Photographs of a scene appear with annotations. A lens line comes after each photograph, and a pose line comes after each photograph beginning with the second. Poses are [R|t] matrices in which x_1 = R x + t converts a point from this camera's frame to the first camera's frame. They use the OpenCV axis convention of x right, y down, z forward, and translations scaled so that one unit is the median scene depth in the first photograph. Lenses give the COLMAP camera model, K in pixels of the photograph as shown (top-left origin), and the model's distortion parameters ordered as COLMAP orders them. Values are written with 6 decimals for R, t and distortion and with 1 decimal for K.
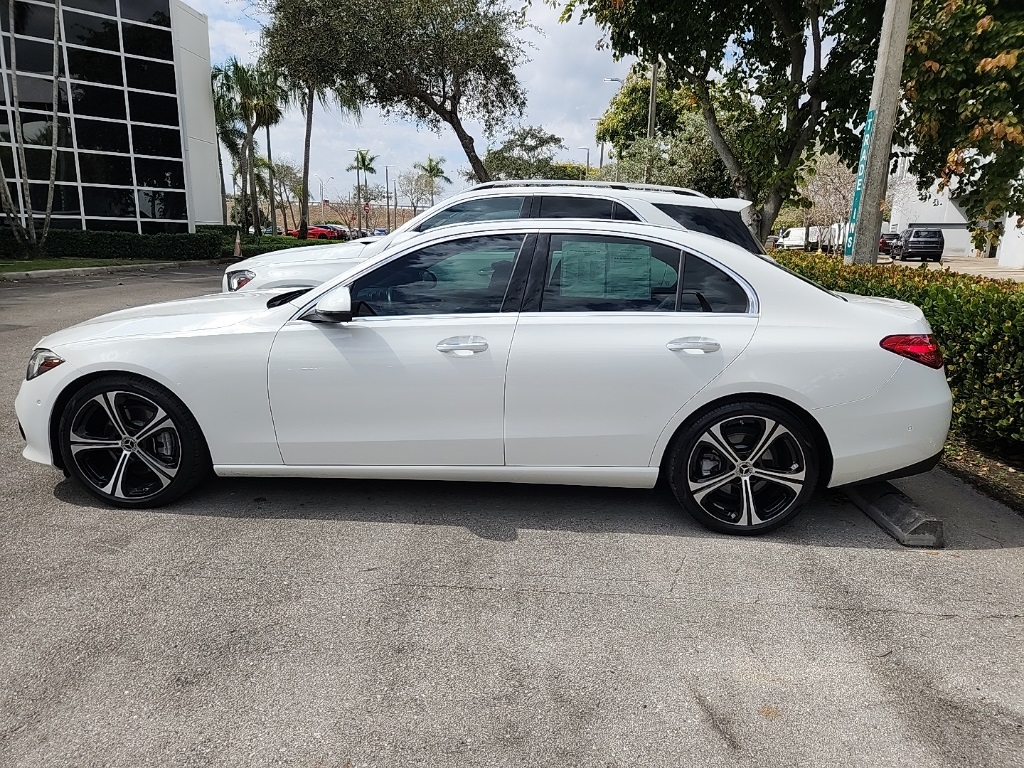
lens RADIAL K [[683.3, 0, 512.0], [0, 683.3, 384.0], [0, 0, 1]] dist [0.077092, -0.058826]
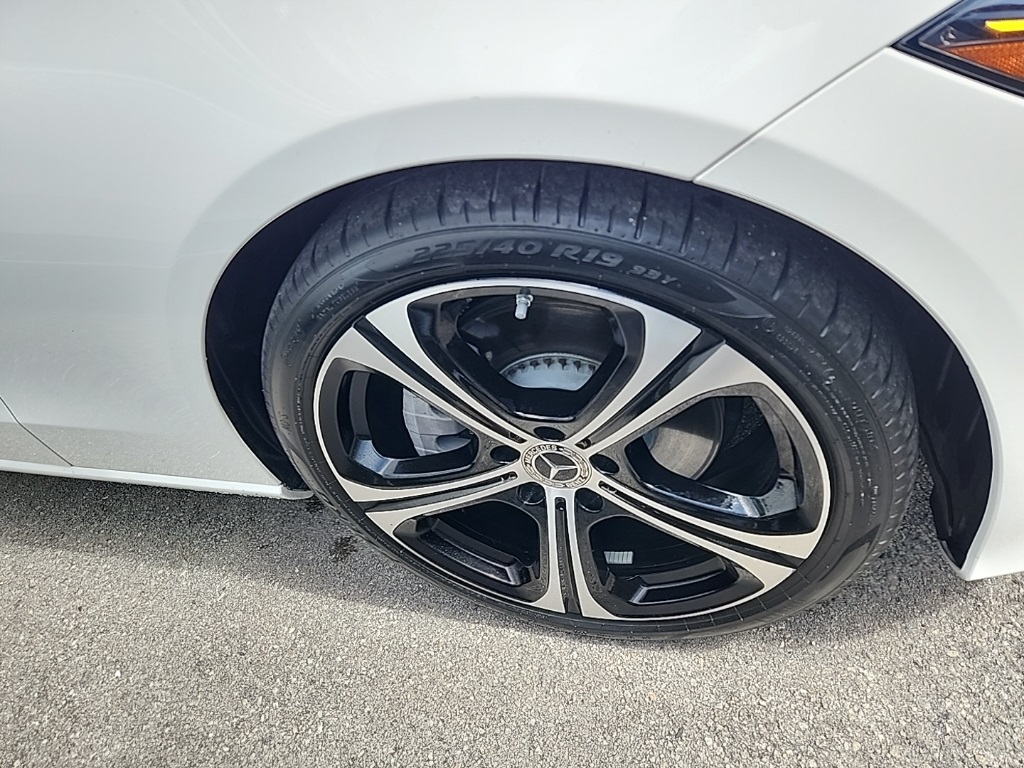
lens RADIAL K [[683.3, 0, 512.0], [0, 683.3, 384.0], [0, 0, 1]] dist [0.077092, -0.058826]
pose [[0.980716, 0.121006, -0.153470, 0.348995], [-0.016015, 0.832384, 0.553968, -0.026782], [0.194780, -0.540828, 0.818270, 0.809901]]
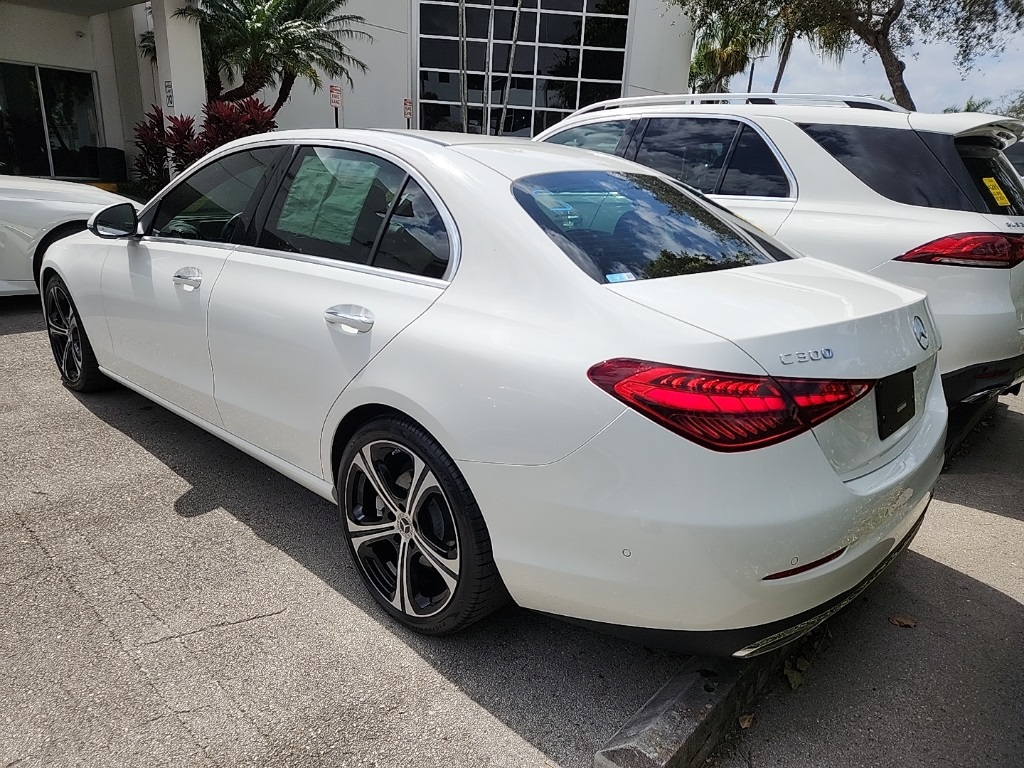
lens RADIAL K [[683.3, 0, 512.0], [0, 683.3, 384.0], [0, 0, 1]] dist [0.077092, -0.058826]
pose [[0.768718, 0.203766, -0.606261, 0.757956], [-0.169082, 0.978914, 0.114625, -0.092072], [0.616834, 0.014393, 0.786962, 0.551579]]
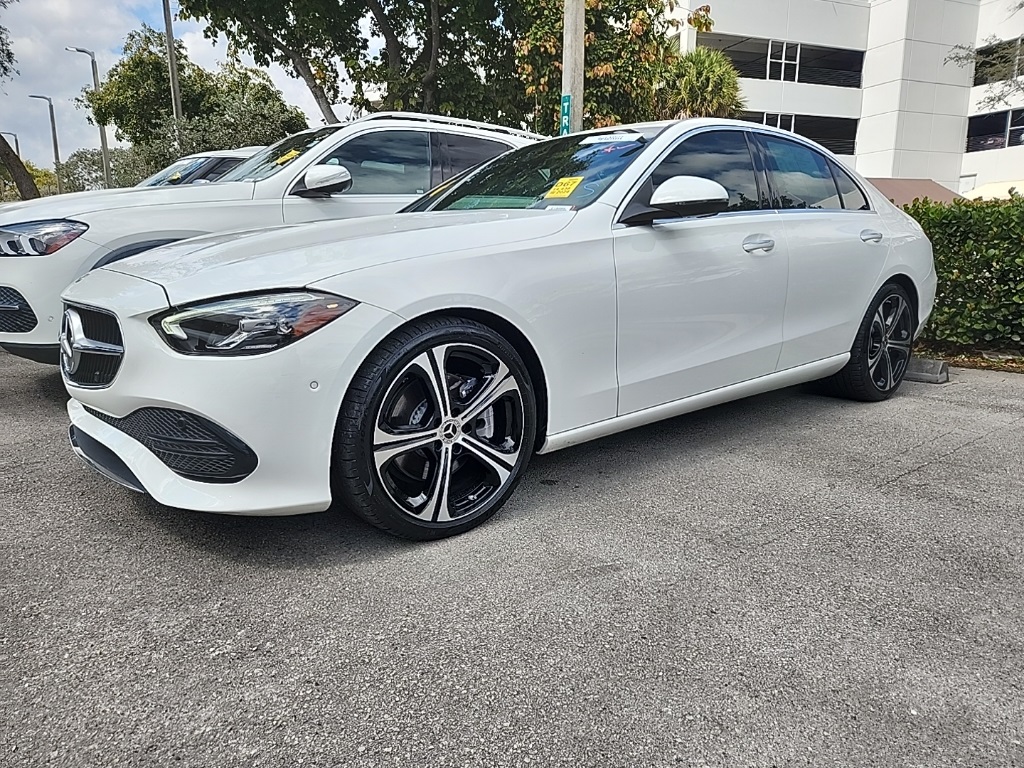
lens RADIAL K [[683.3, 0, 512.0], [0, 683.3, 384.0], [0, 0, 1]] dist [0.077092, -0.058826]
pose [[0.737439, -0.159717, 0.656258, -0.921137], [0.167232, 0.984561, 0.051698, 0.023778], [-0.654384, 0.071623, 0.752763, 0.514114]]
